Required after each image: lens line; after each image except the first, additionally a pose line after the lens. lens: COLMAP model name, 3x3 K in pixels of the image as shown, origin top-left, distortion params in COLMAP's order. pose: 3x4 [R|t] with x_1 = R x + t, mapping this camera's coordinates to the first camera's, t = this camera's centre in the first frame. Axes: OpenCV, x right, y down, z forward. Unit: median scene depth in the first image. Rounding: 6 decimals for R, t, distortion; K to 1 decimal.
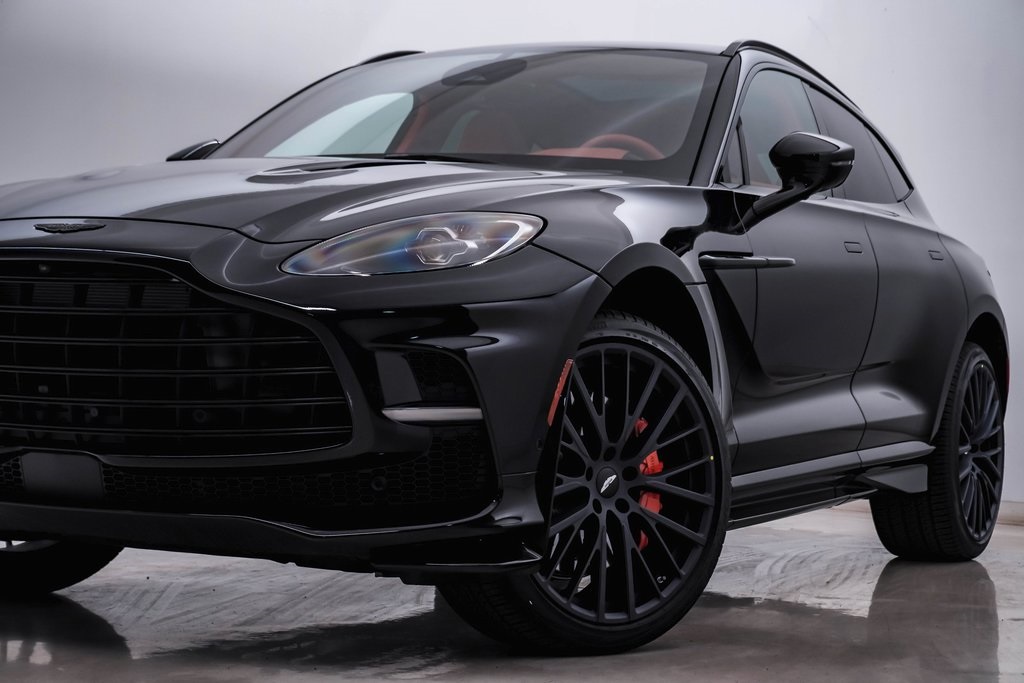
lens RADIAL K [[2130.8, 0, 512.0], [0, 2130.8, 341.5], [0, 0, 1]] dist [-0.010662, -0.108459]
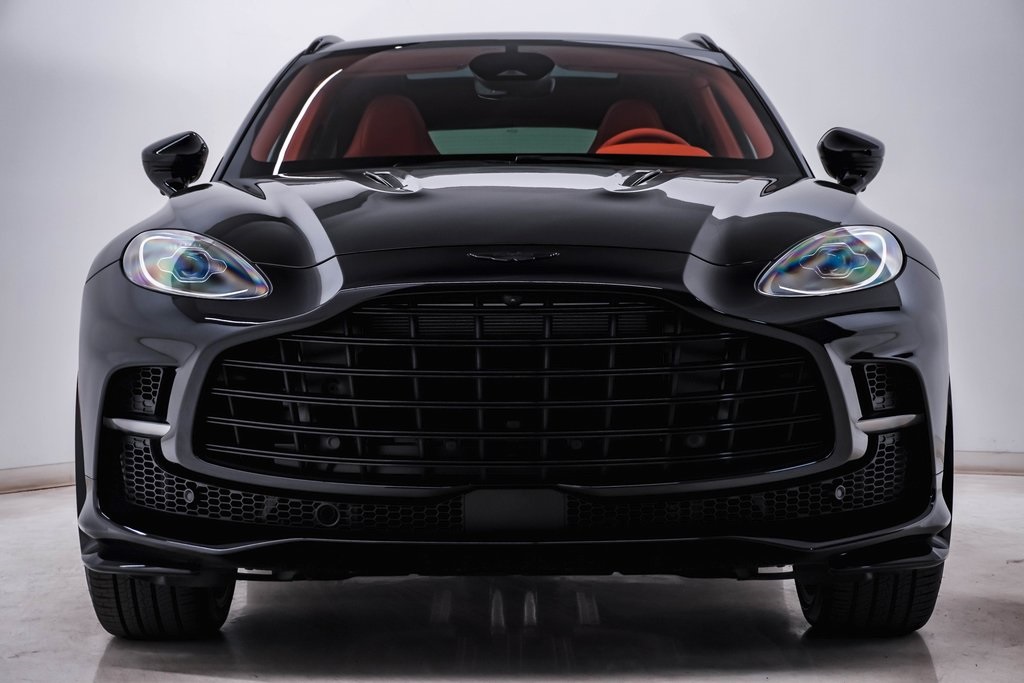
lens RADIAL K [[2130.8, 0, 512.0], [0, 2130.8, 341.5], [0, 0, 1]] dist [-0.010662, -0.108459]
pose [[0.924565, -0.054898, 0.377048, -0.536176], [0.045454, 0.998391, 0.033908, -0.044769], [-0.378303, -0.014212, 0.925573, 0.085878]]
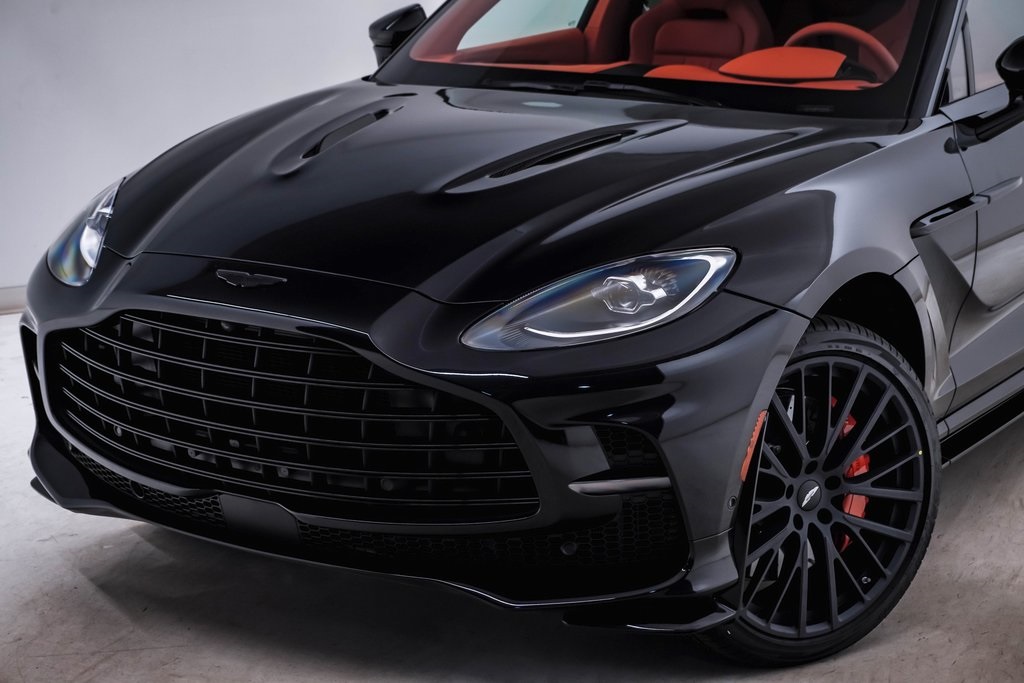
lens RADIAL K [[2130.8, 0, 512.0], [0, 2130.8, 341.5], [0, 0, 1]] dist [-0.010662, -0.108459]
pose [[0.991470, -0.007895, -0.130100, 0.036604], [0.038565, 0.971240, 0.234959, -0.232547], [0.124503, -0.237972, 0.963259, 0.057185]]
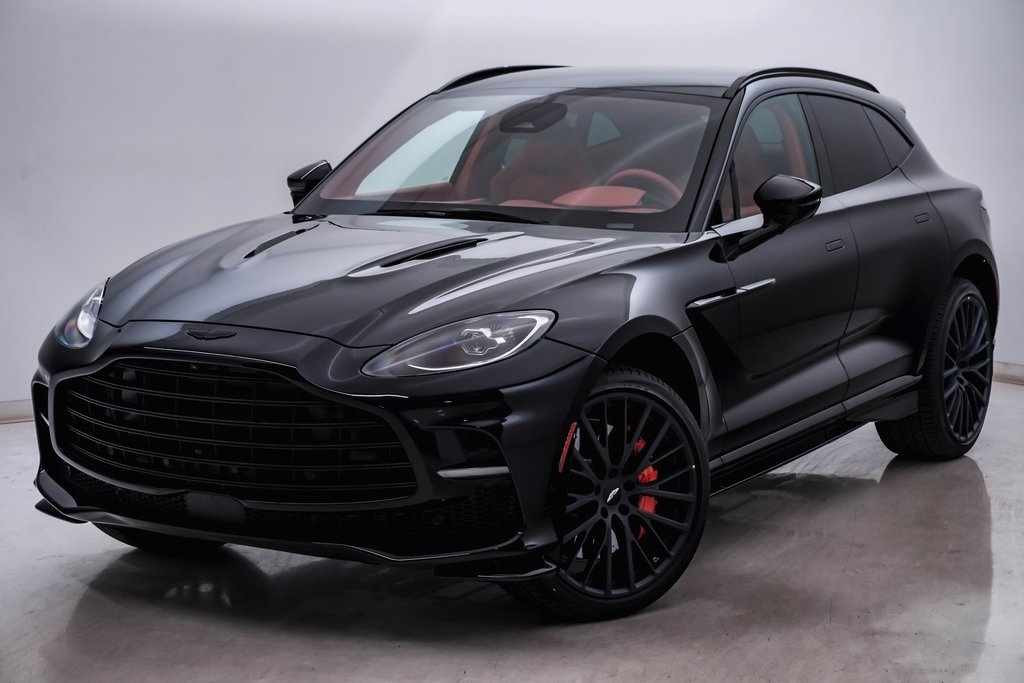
lens RADIAL K [[2130.8, 0, 512.0], [0, 2130.8, 341.5], [0, 0, 1]] dist [-0.010662, -0.108459]
pose [[0.996730, -0.023212, -0.077393, 0.086737], [0.033847, 0.989705, 0.139063, -0.216467], [0.073368, -0.141228, 0.987255, -0.324293]]
